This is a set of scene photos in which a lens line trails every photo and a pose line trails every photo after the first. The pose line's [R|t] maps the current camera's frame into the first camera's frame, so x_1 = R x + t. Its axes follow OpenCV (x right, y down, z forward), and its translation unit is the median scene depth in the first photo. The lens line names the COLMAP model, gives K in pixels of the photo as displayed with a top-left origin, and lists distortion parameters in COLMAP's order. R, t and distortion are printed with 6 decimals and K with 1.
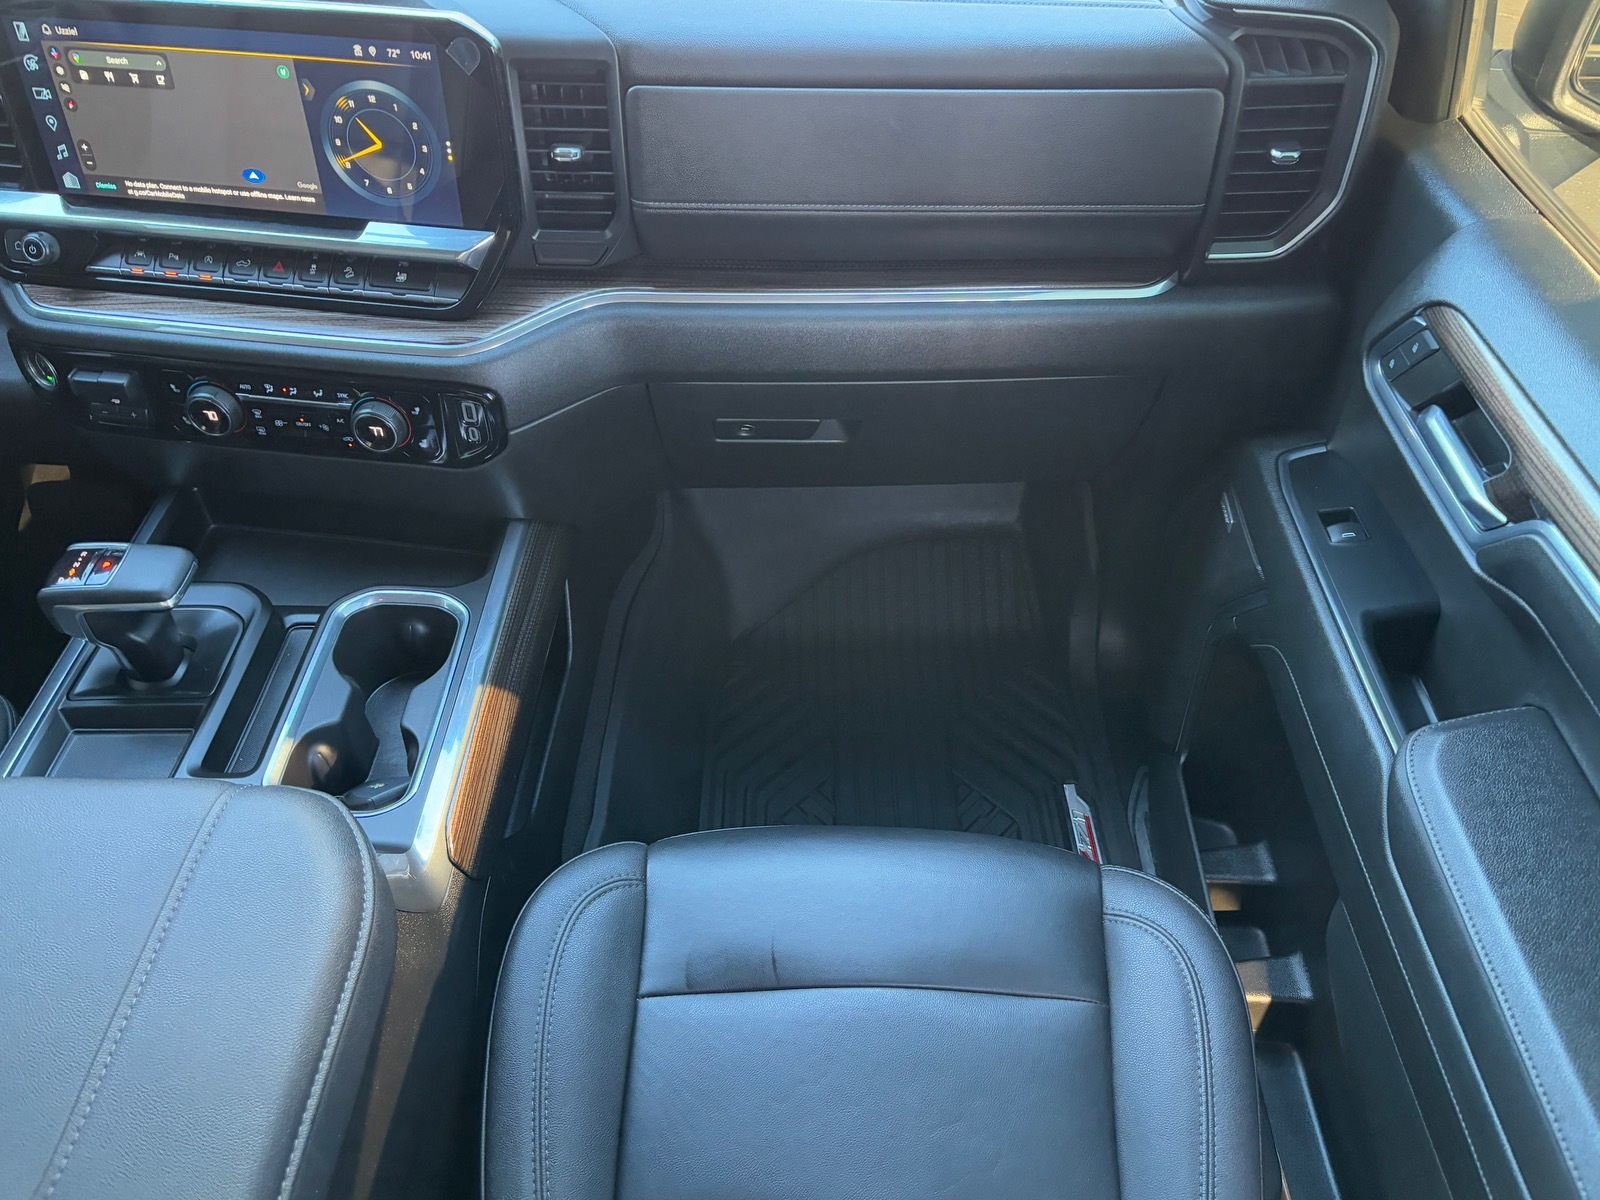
lens RADIAL K [[1248.3, 0, 800.0], [0, 1248.3, 600.0], [0, 0, 1]] dist [0.091369, -0.112024]
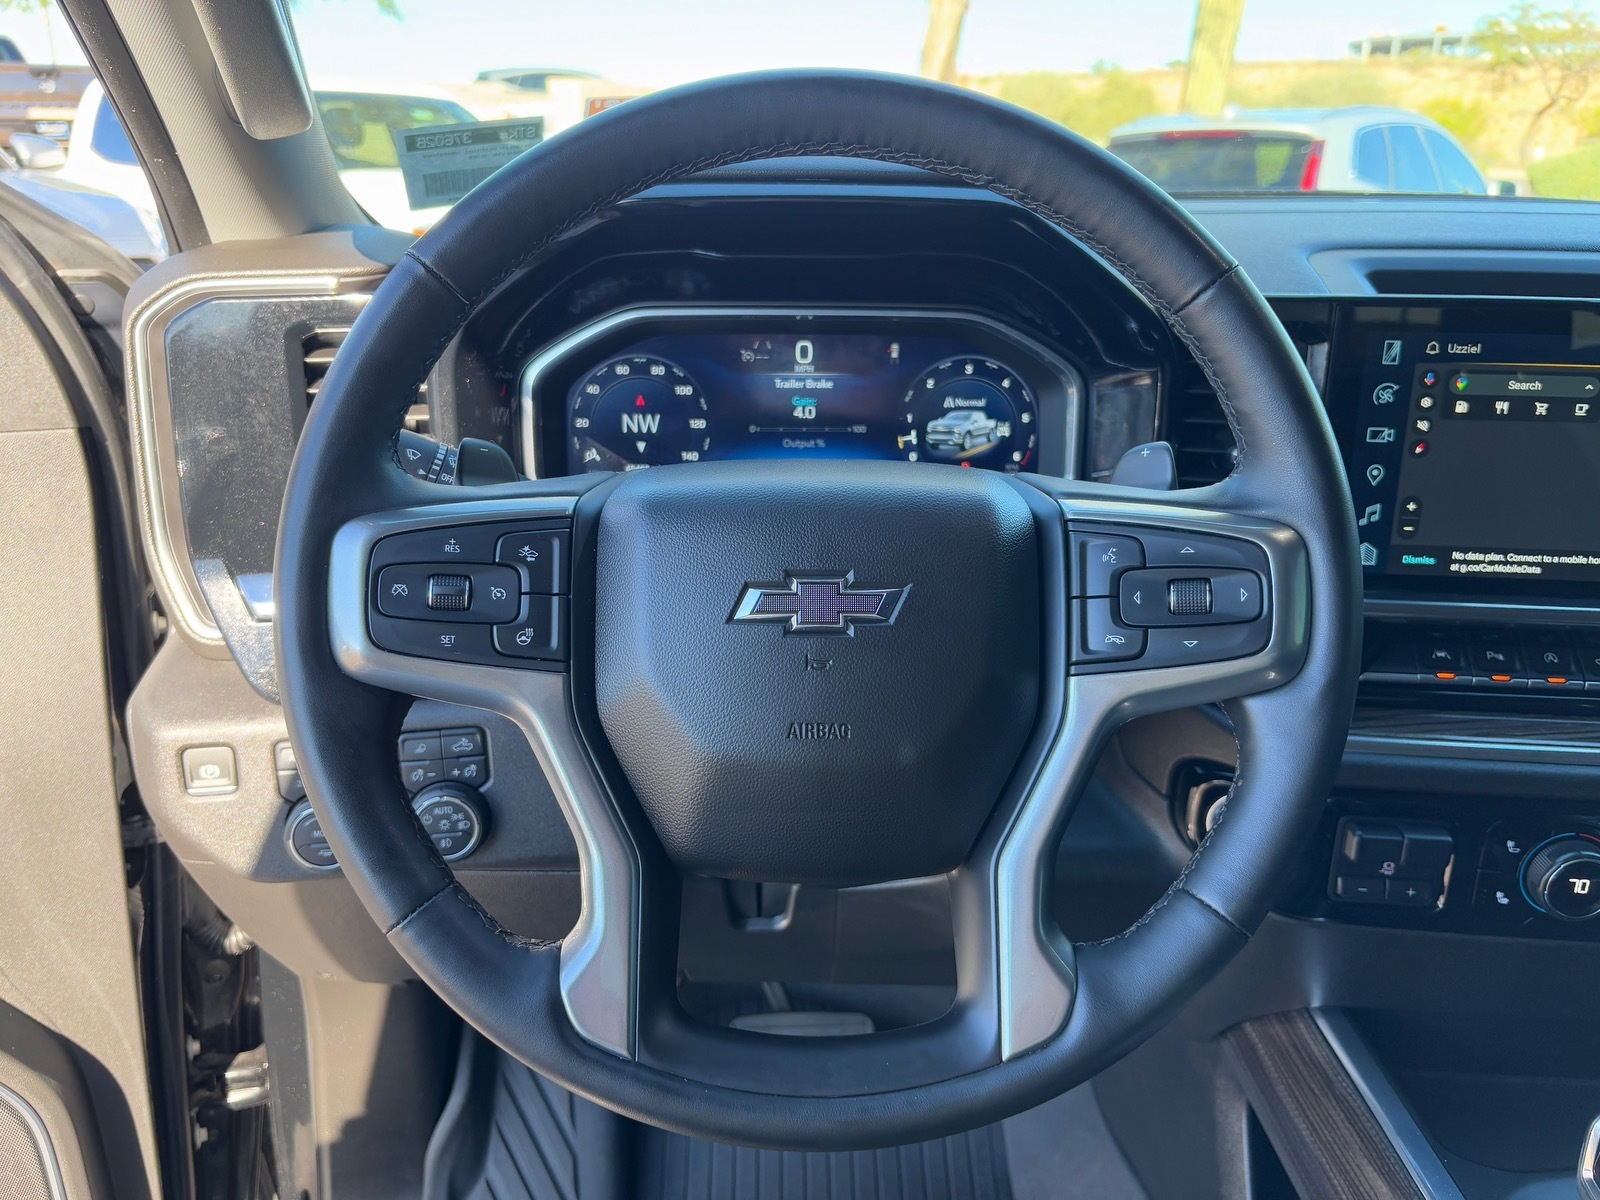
lens RADIAL K [[1266.3, 0, 784.0], [0, 1266.3, 598.4], [0, 0, 1]] dist [0.096792, -0.133968]
pose [[0.999196, -0.019990, 0.034754, -0.934924], [0.032217, 0.916297, -0.399201, -0.032366], [-0.023865, 0.400000, 0.916204, 0.365908]]
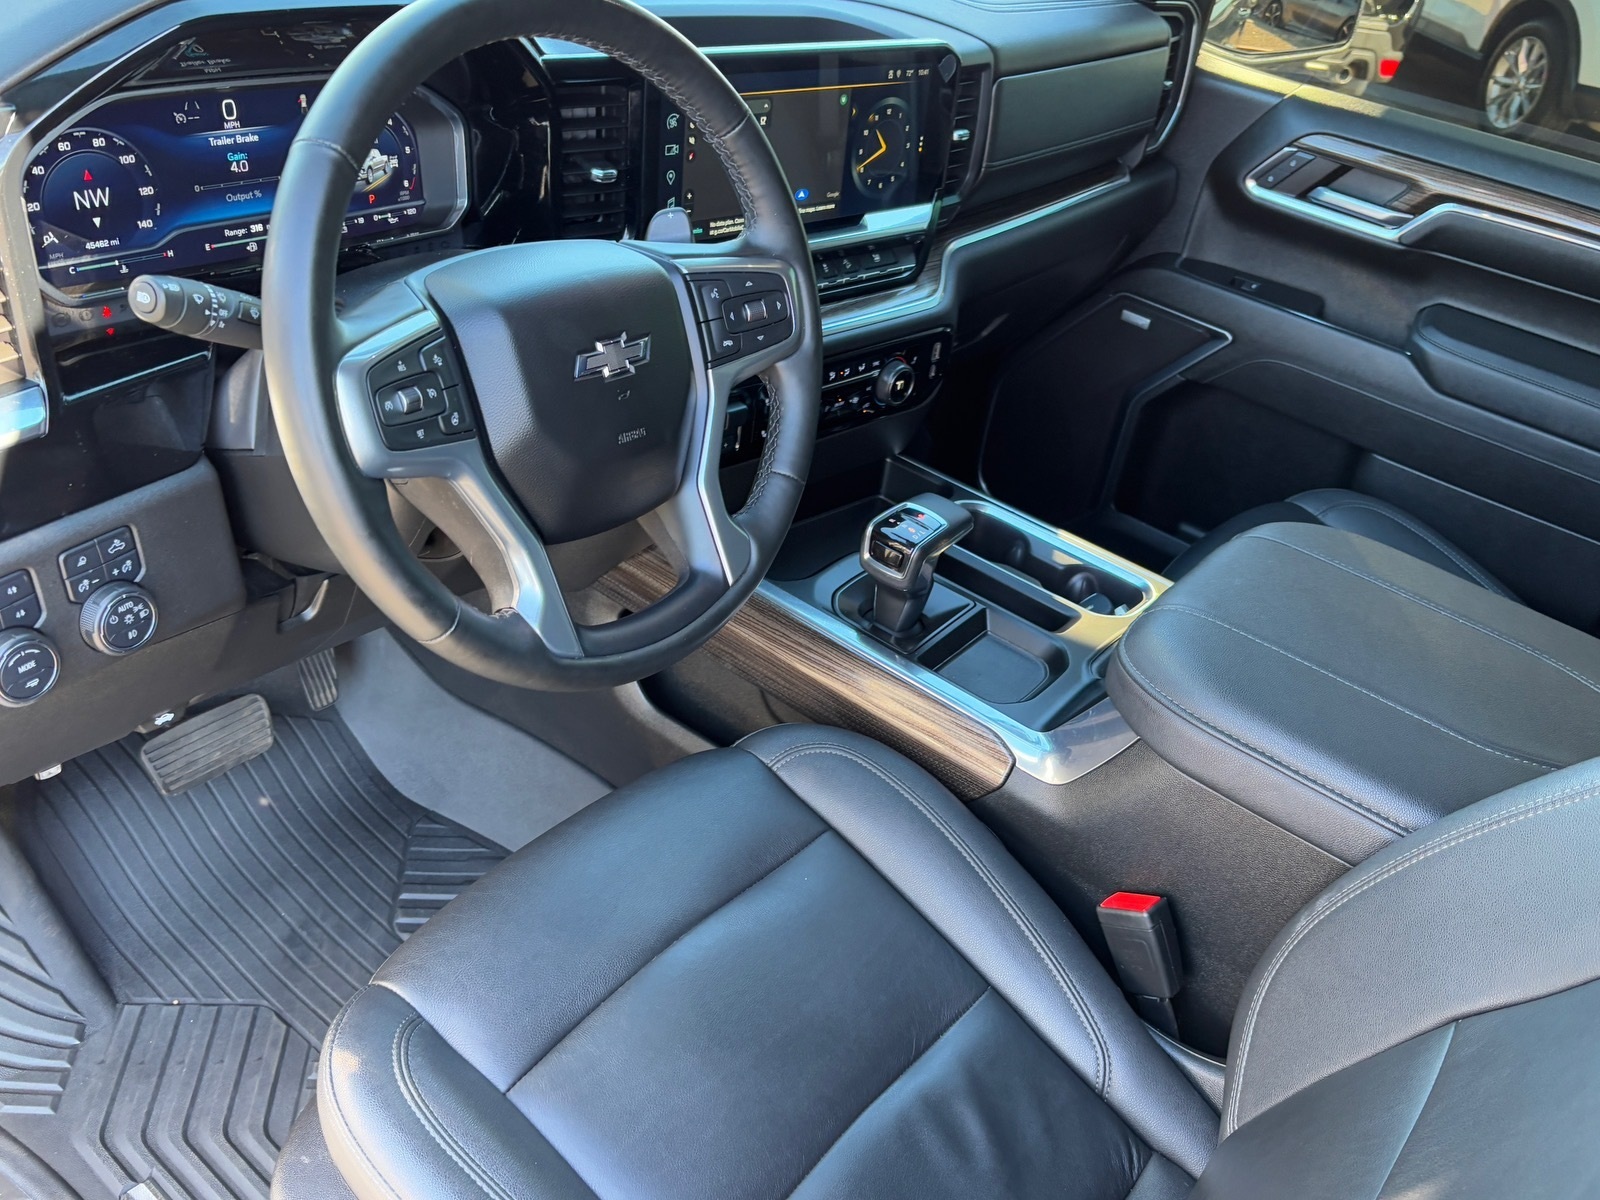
lens RADIAL K [[1376.2, 0, 800.9], [0, 1376.2, 605.1], [0, 0, 1]] dist [0.011348, 0.008180]
pose [[0.596244, -0.369099, 0.712923, -1.453150], [0.436367, 0.894404, 0.098107, -0.120248], [-0.673852, 0.252600, 0.694346, 0.216092]]
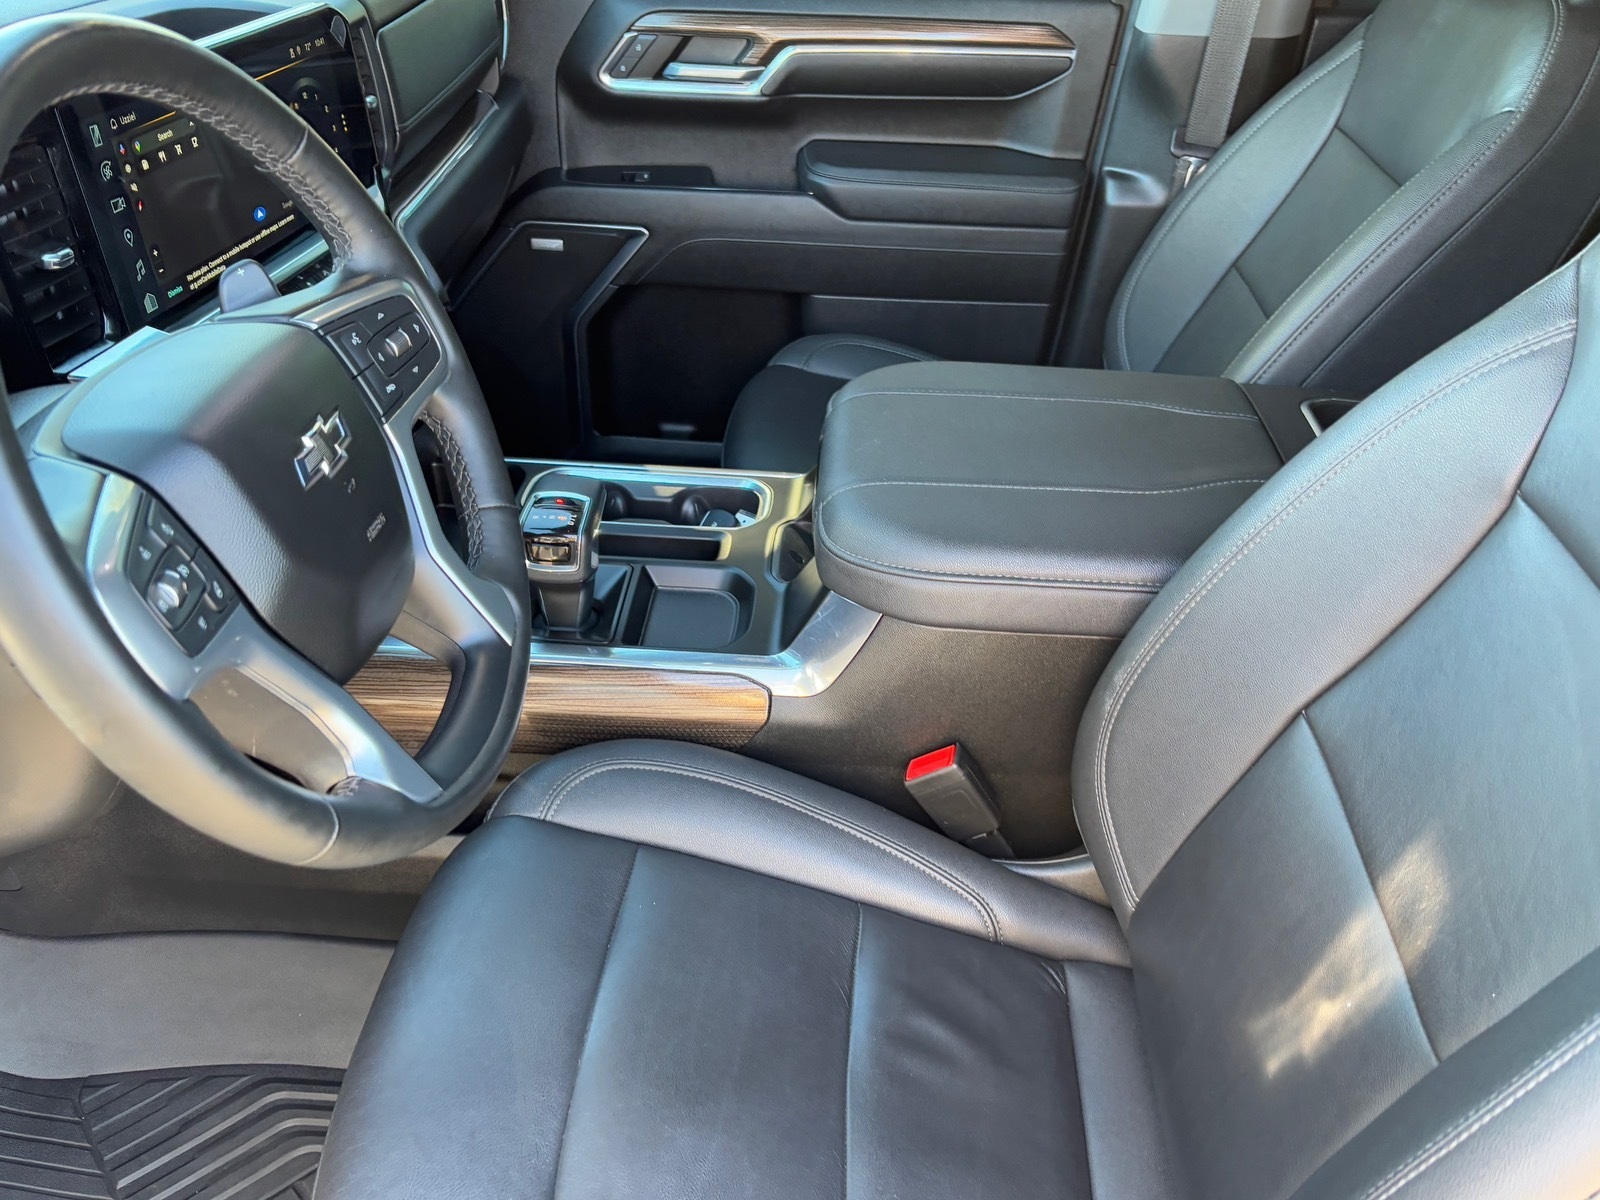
lens RADIAL K [[1376.2, 0, 800.9], [0, 1376.2, 605.1], [0, 0, 1]] dist [0.011348, 0.008180]
pose [[0.042112, -0.548957, 0.834789, -1.476793], [0.668079, 0.636736, 0.385015, -0.268388], [-0.742897, 0.541492, 0.393561, 0.415063]]
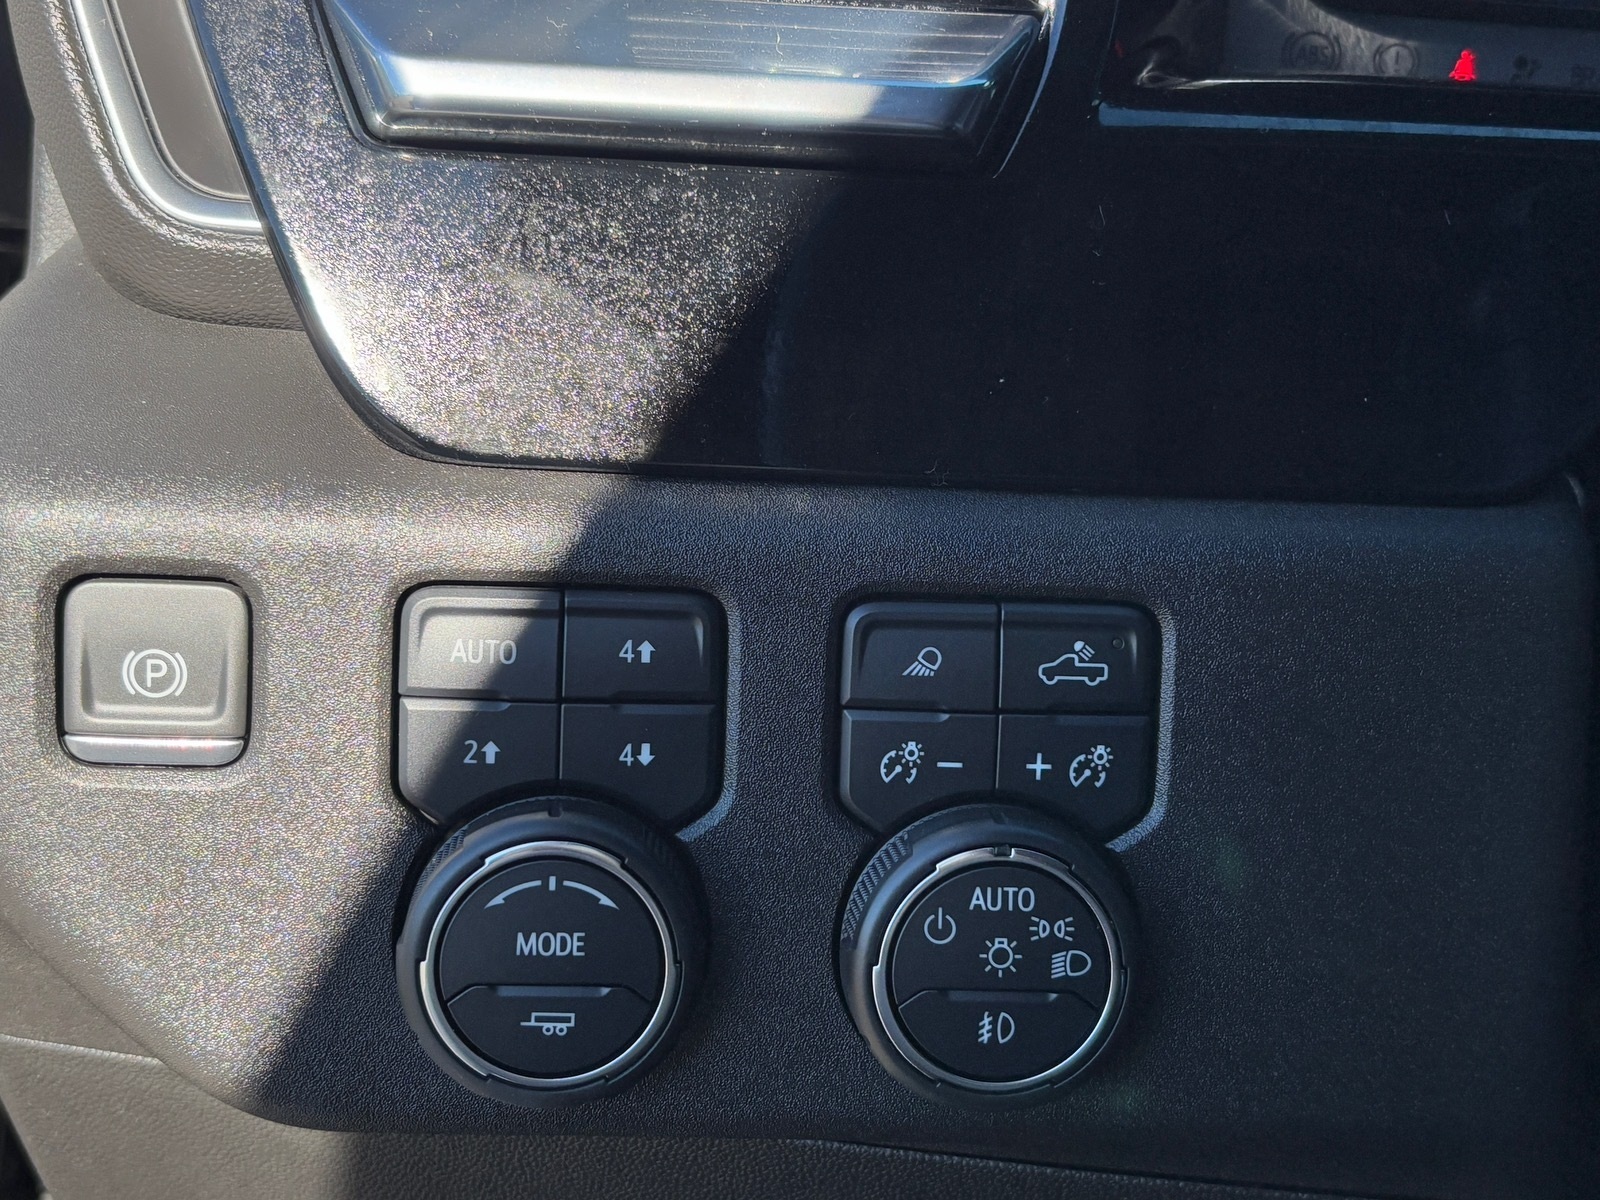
lens RADIAL K [[2051.0, 0, 800.0], [0, 2051.0, 600.0], [0, 0, 1]] dist [0.006403, 0.007897]
pose [[0.997992, 0.059914, -0.020561, -1.127527], [-0.062733, 0.889859, -0.451901, -0.116432], [-0.008779, 0.452284, 0.891831, 0.783054]]
